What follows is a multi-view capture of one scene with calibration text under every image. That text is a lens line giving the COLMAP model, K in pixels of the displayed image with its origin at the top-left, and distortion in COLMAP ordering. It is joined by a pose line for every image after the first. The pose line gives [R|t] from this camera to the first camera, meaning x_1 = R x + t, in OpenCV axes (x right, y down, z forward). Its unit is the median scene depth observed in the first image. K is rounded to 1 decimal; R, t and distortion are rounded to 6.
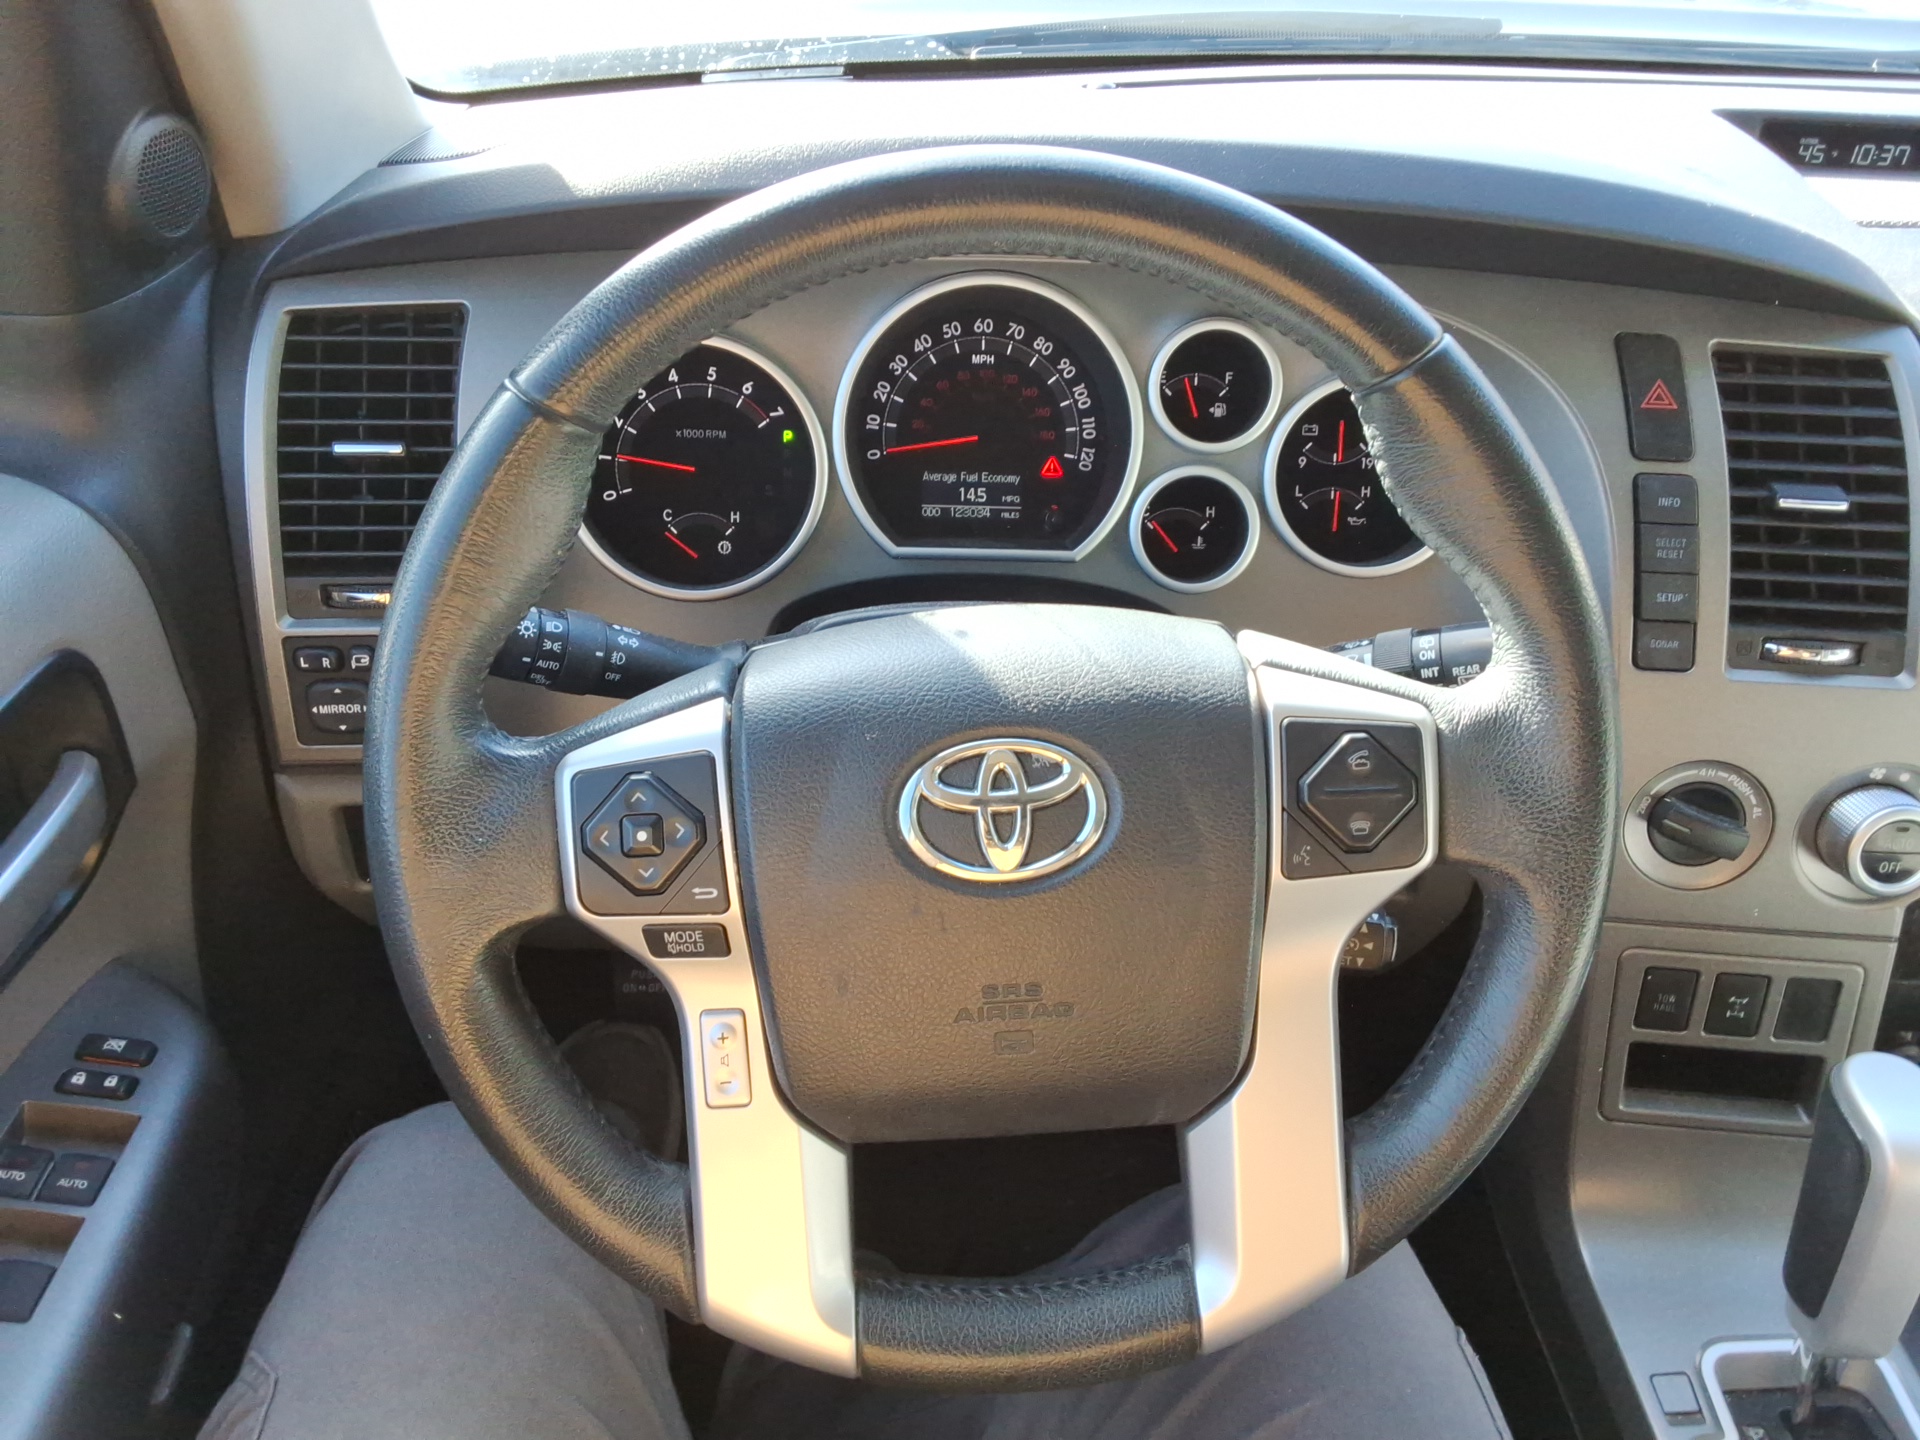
lens RADIAL K [[1522.0, 0, 962.8], [0, 1522.0, 734.7], [0, 0, 1]] dist [0.079699, -0.107734]
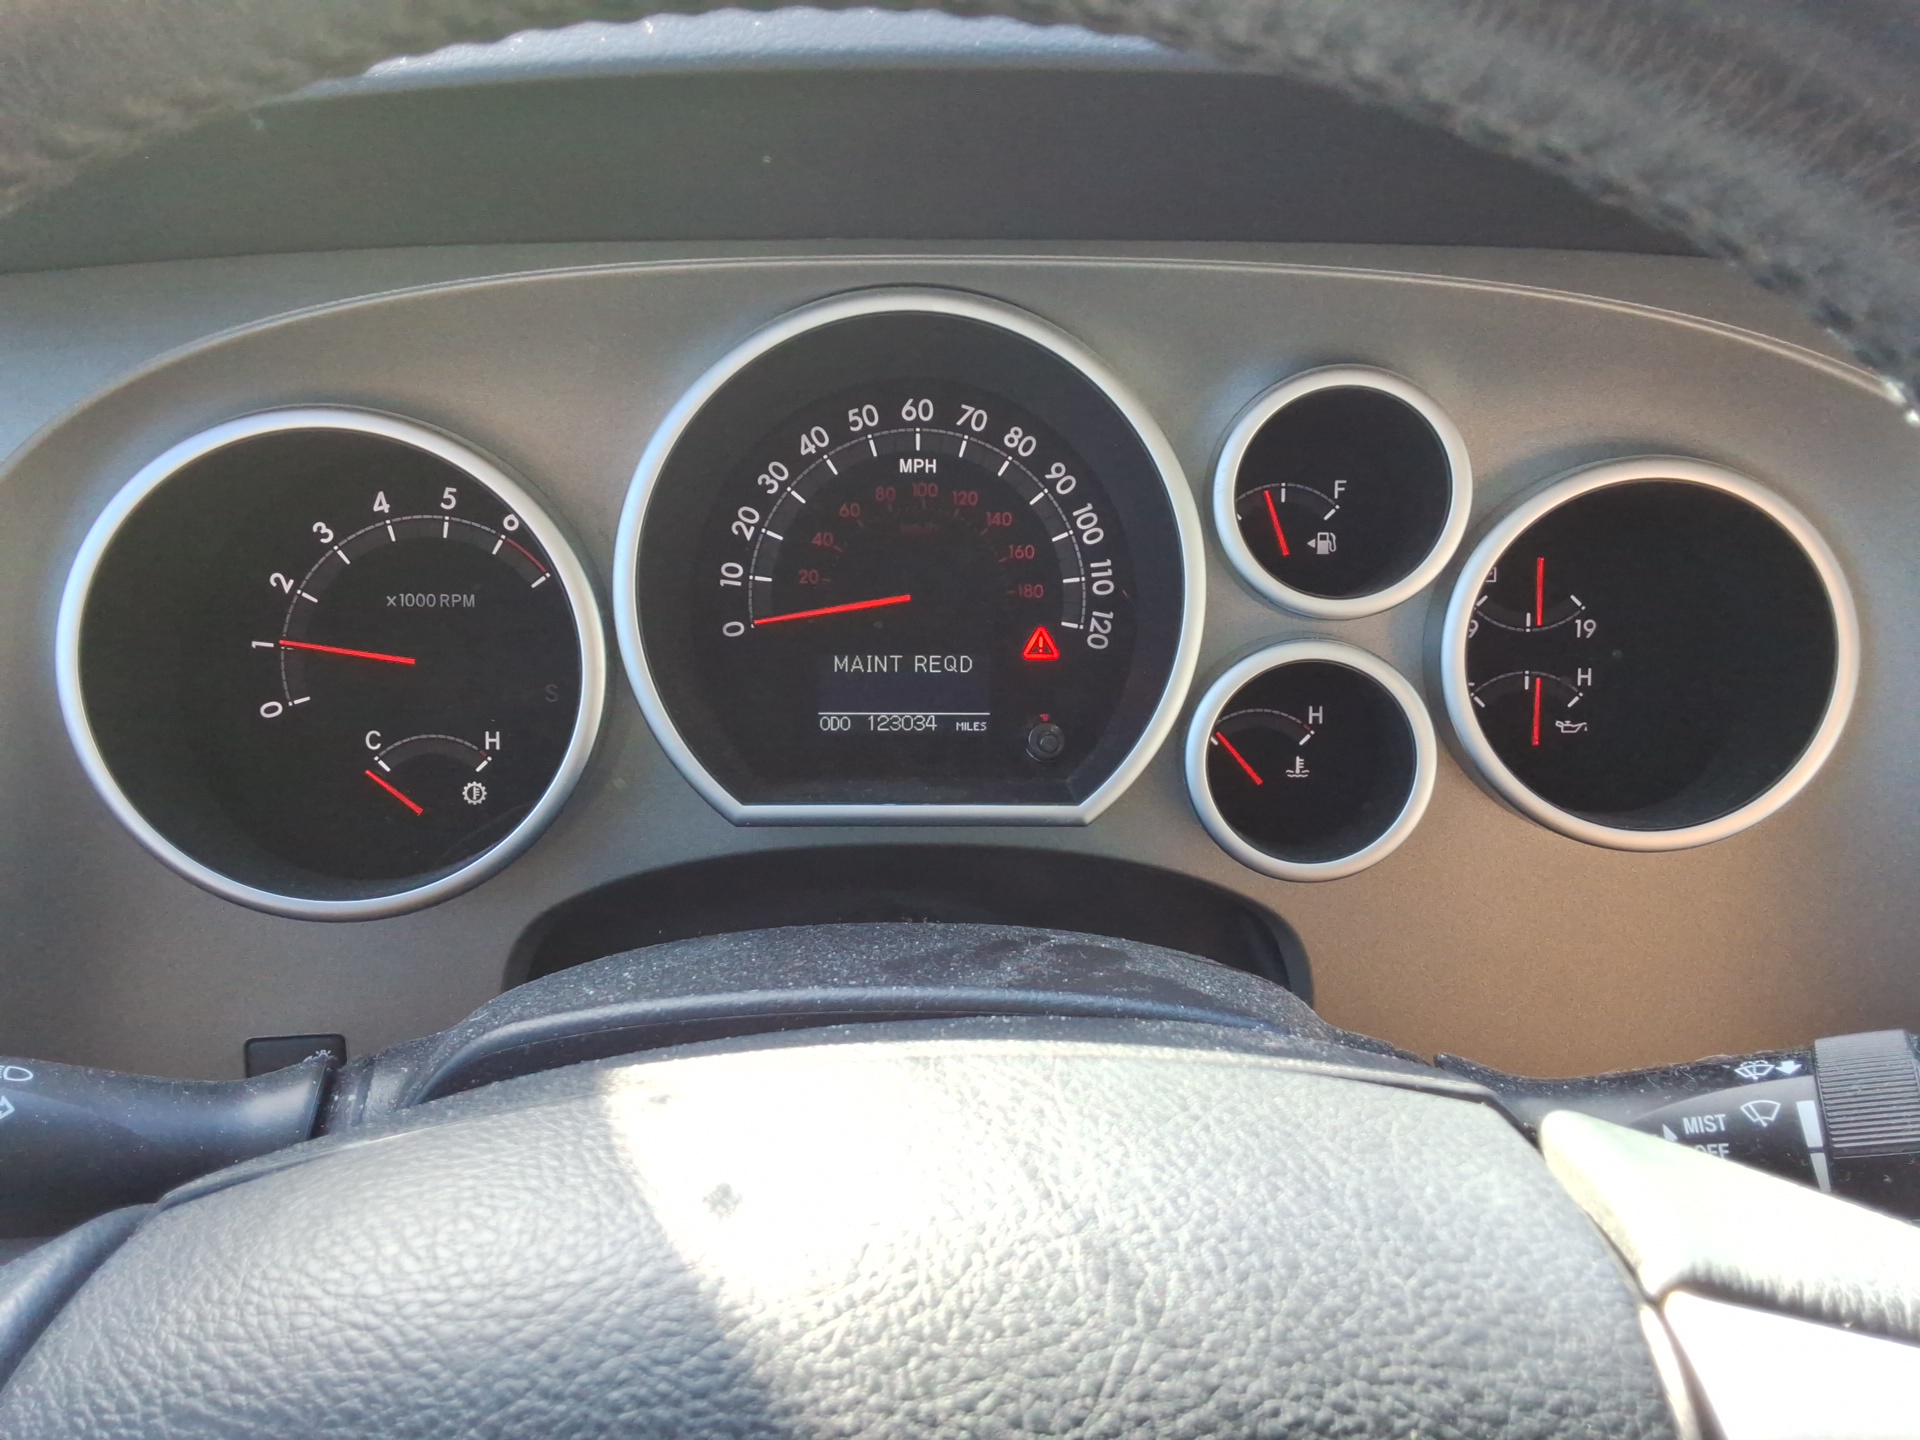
lens RADIAL K [[1522.0, 0, 956.4], [0, 1522.0, 715.9], [0, 0, 1]] dist [0.079699, -0.107734]
pose [[0.999706, -0.018628, -0.015506, 0.035121], [0.016708, 0.993122, -0.115889, -0.082308], [0.017558, 0.115596, 0.993141, 0.430070]]
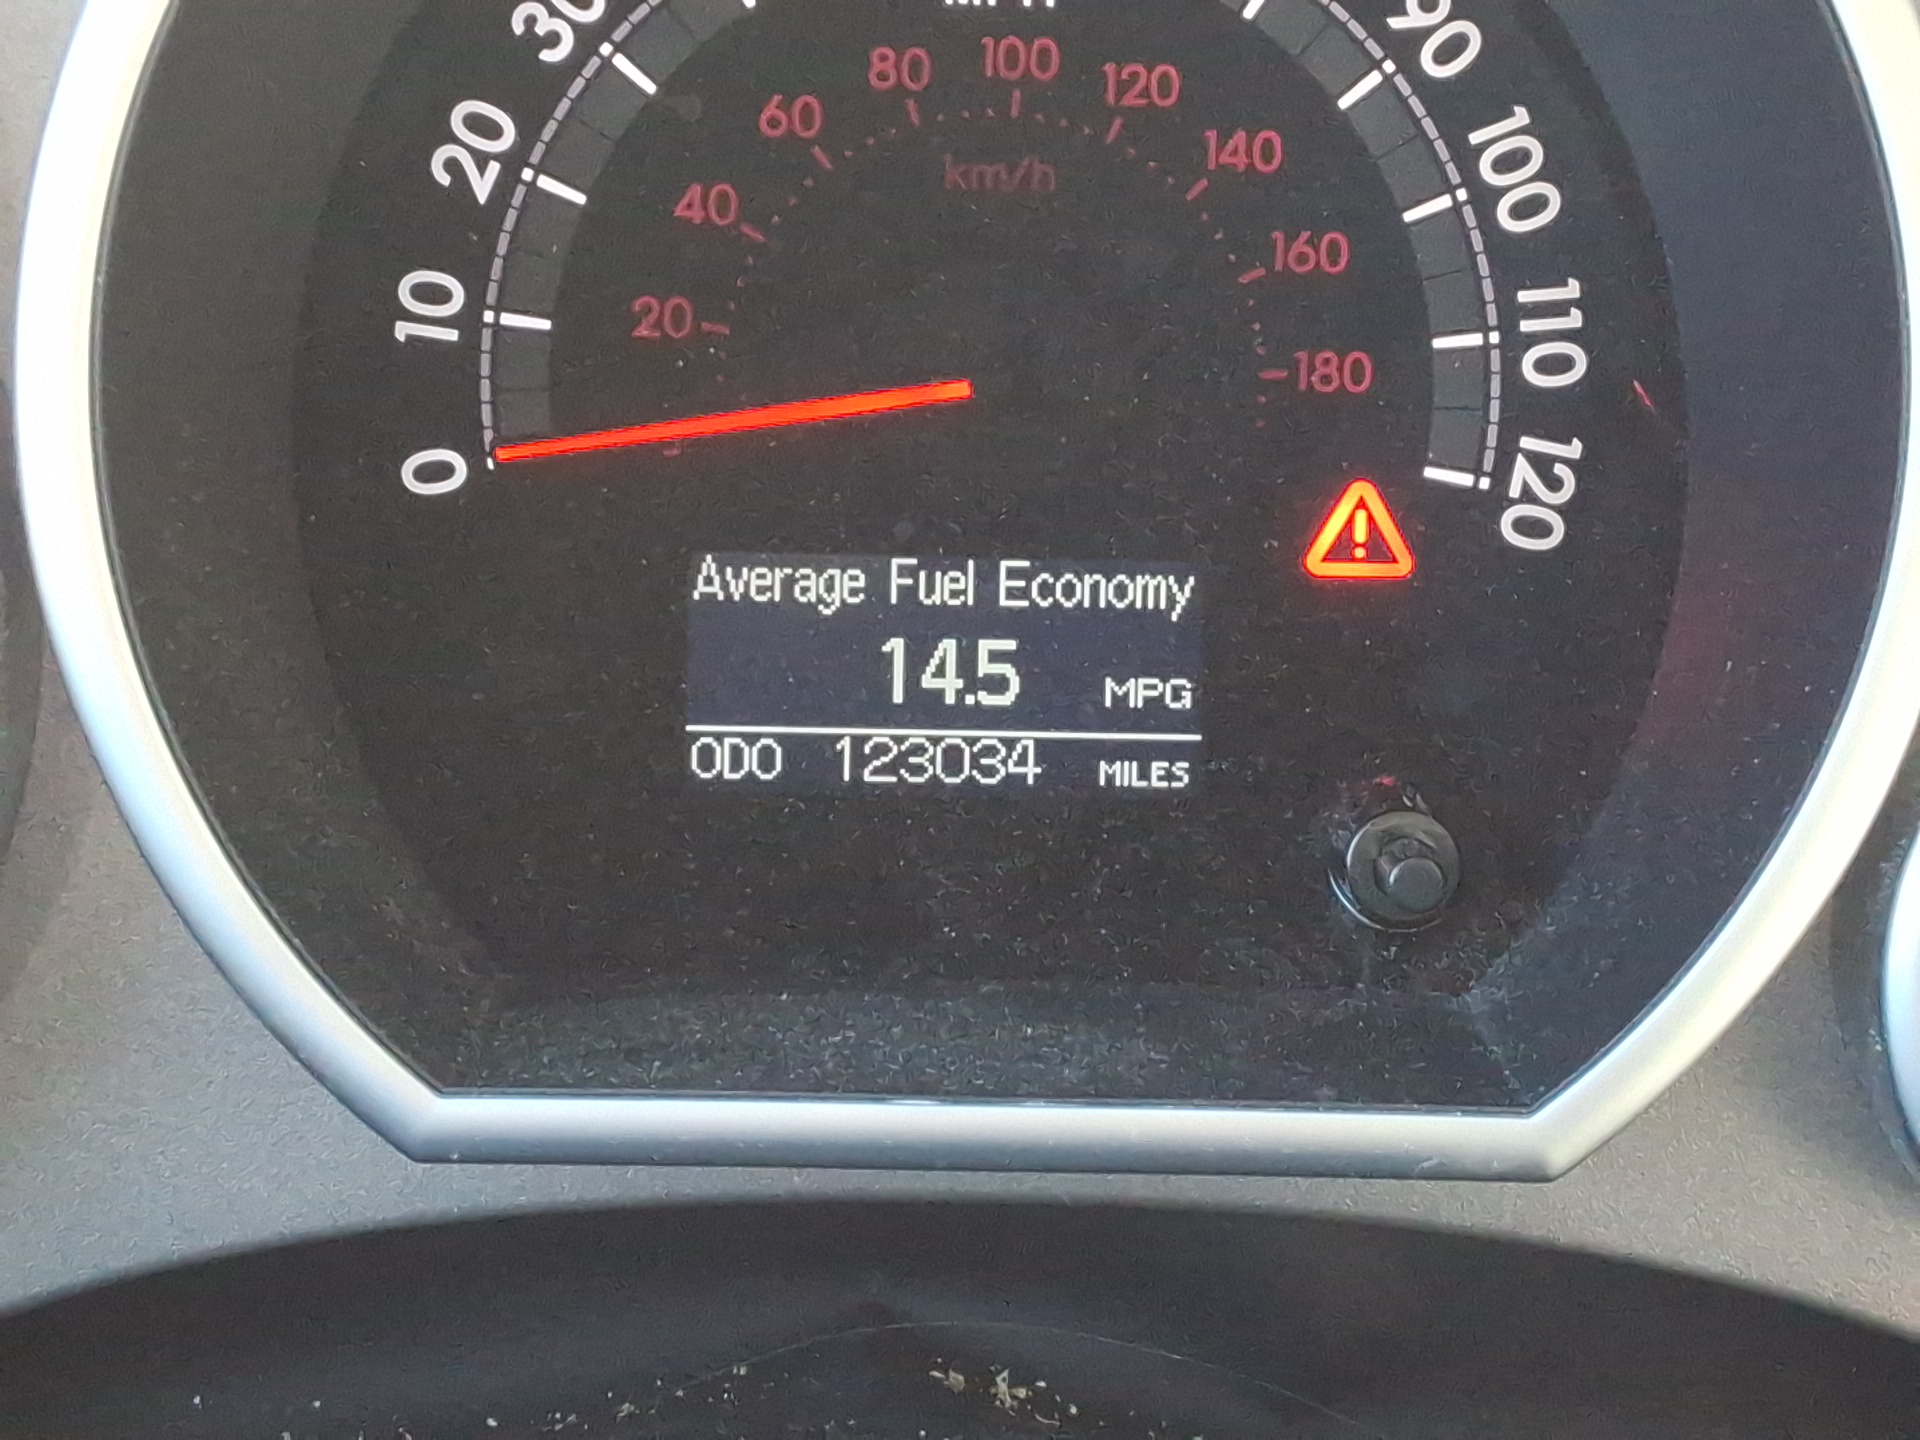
lens RADIAL K [[3489.8, 0, 964.4], [0, 3489.8, 713.6], [0, 0, 1]] dist [0.059568, 0.000000]
pose [[0.999739, 0.000202, -0.022829, 0.018759], [-0.001698, 0.997850, -0.065522, -0.124964], [0.022767, 0.065543, 0.997590, 0.566069]]
